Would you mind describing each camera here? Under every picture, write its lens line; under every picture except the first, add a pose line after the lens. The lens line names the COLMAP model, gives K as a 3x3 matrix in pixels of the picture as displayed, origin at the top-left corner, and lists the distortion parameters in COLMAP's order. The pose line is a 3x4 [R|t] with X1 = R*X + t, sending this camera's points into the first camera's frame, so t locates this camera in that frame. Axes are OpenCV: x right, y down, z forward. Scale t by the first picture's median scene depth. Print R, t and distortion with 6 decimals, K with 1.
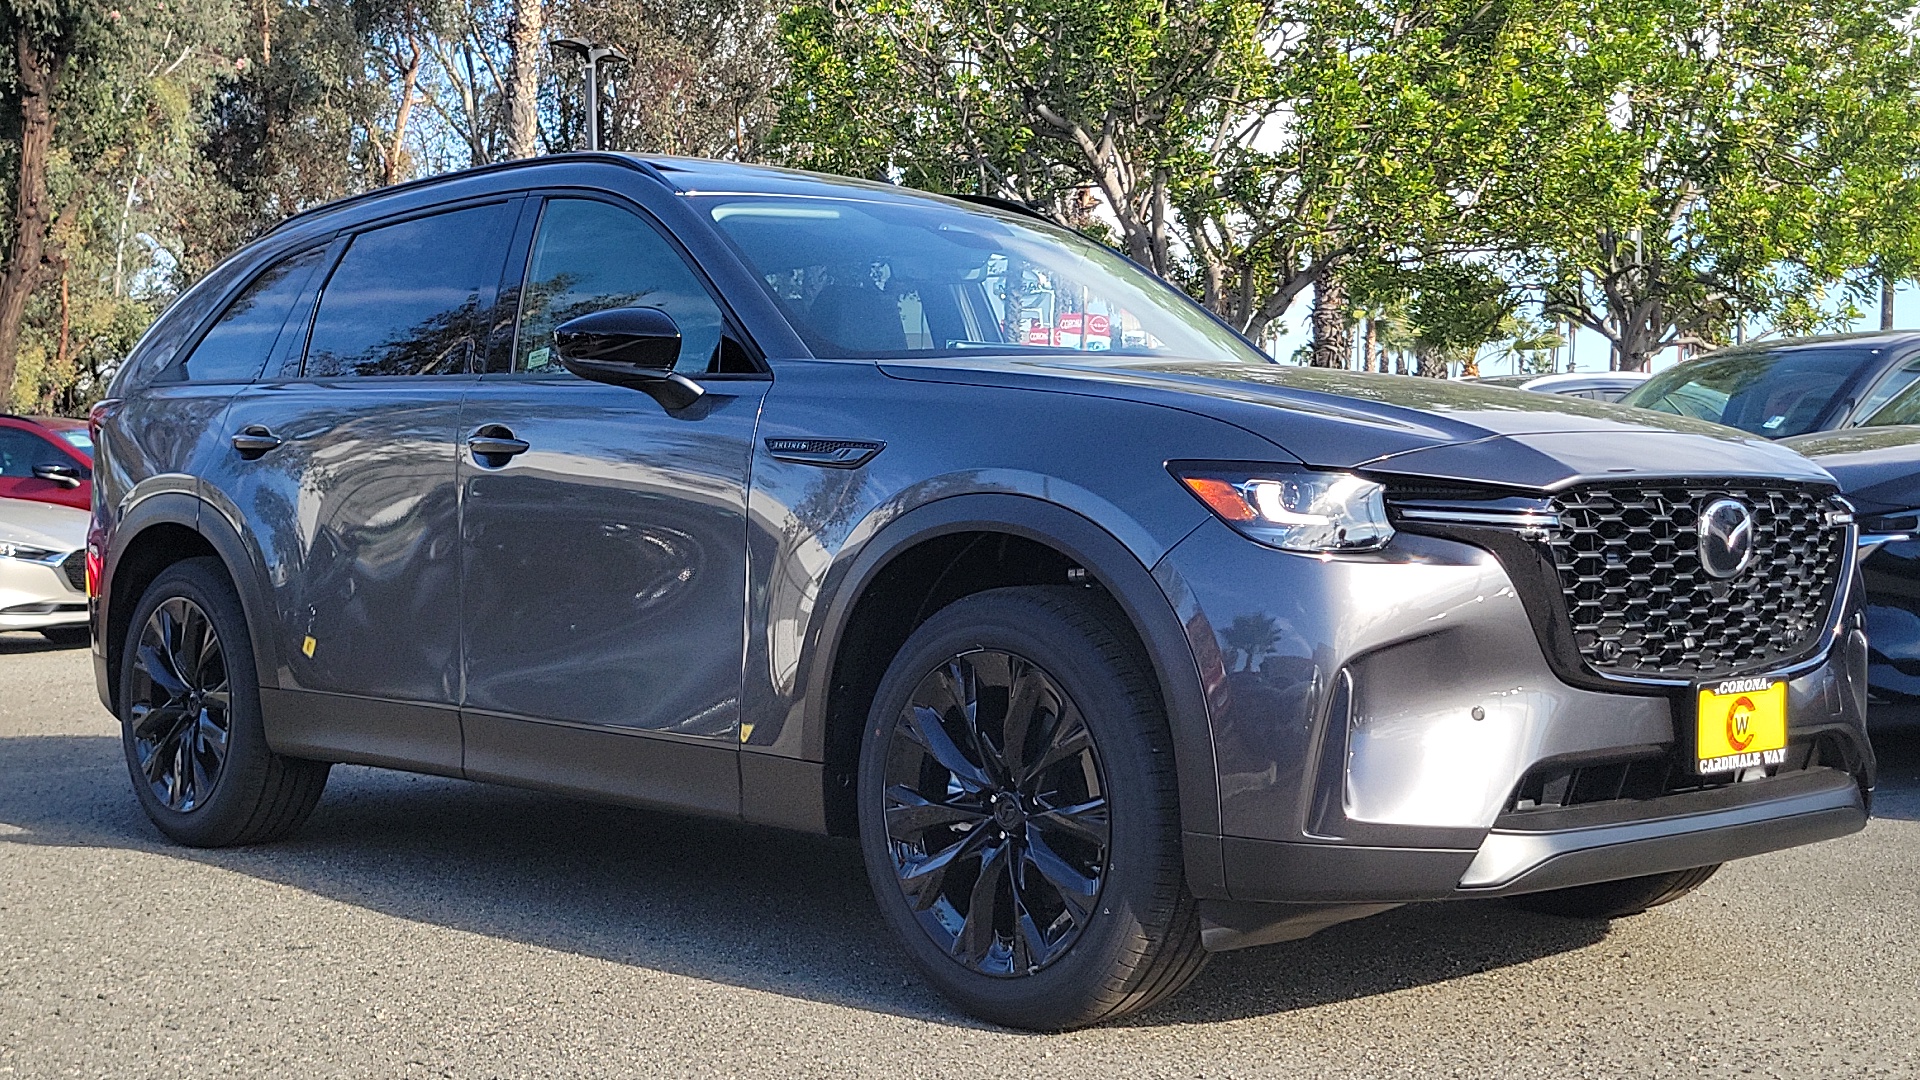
lens RADIAL K [[1461.4, 0, 953.2], [0, 1461.4, 556.2], [0, 0, 1]] dist [0.027918, -0.011386]
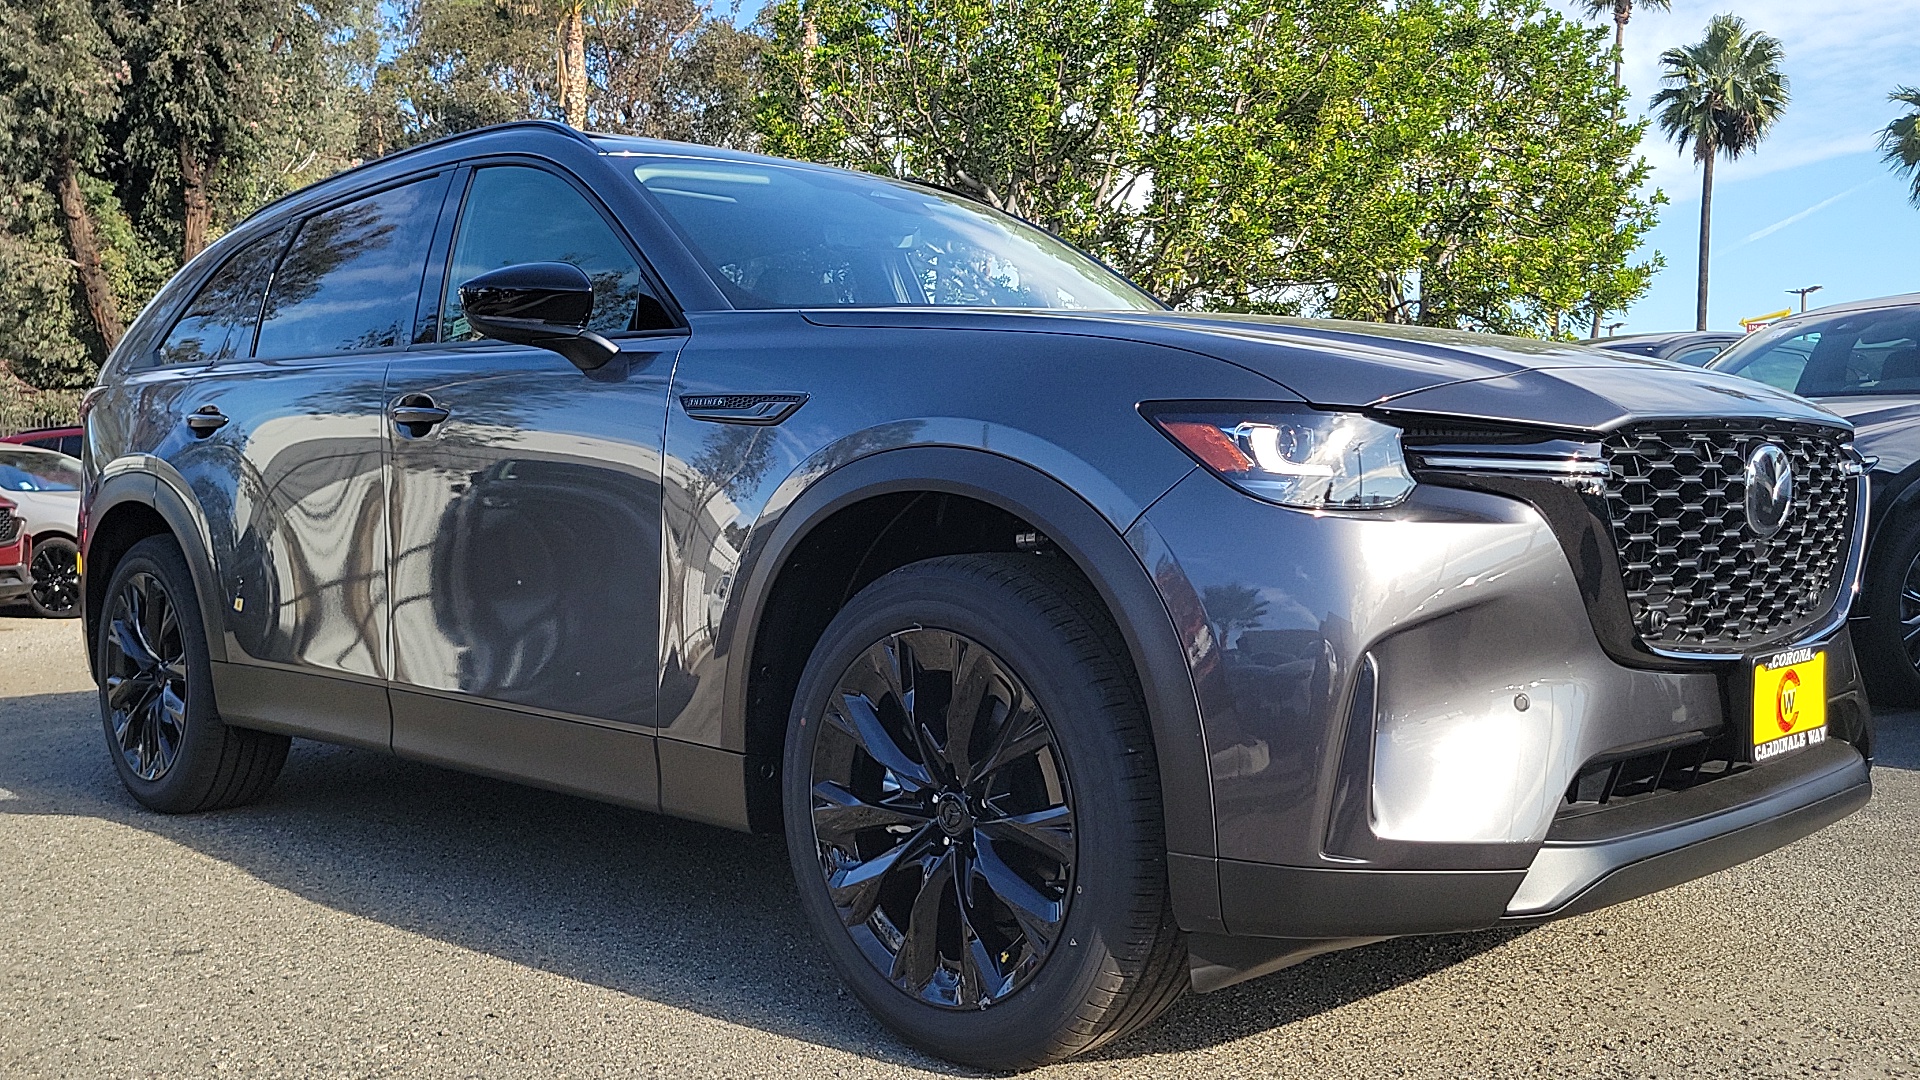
lens RADIAL K [[1461.4, 0, 960.0], [0, 1461.4, 553.4], [0, 0, 1]] dist [0.027918, -0.011386]
pose [[0.998772, -0.012888, 0.047843, 0.002589], [0.011891, 0.999707, 0.021064, 0.001902], [-0.048100, -0.020469, 0.998633, 0.149068]]
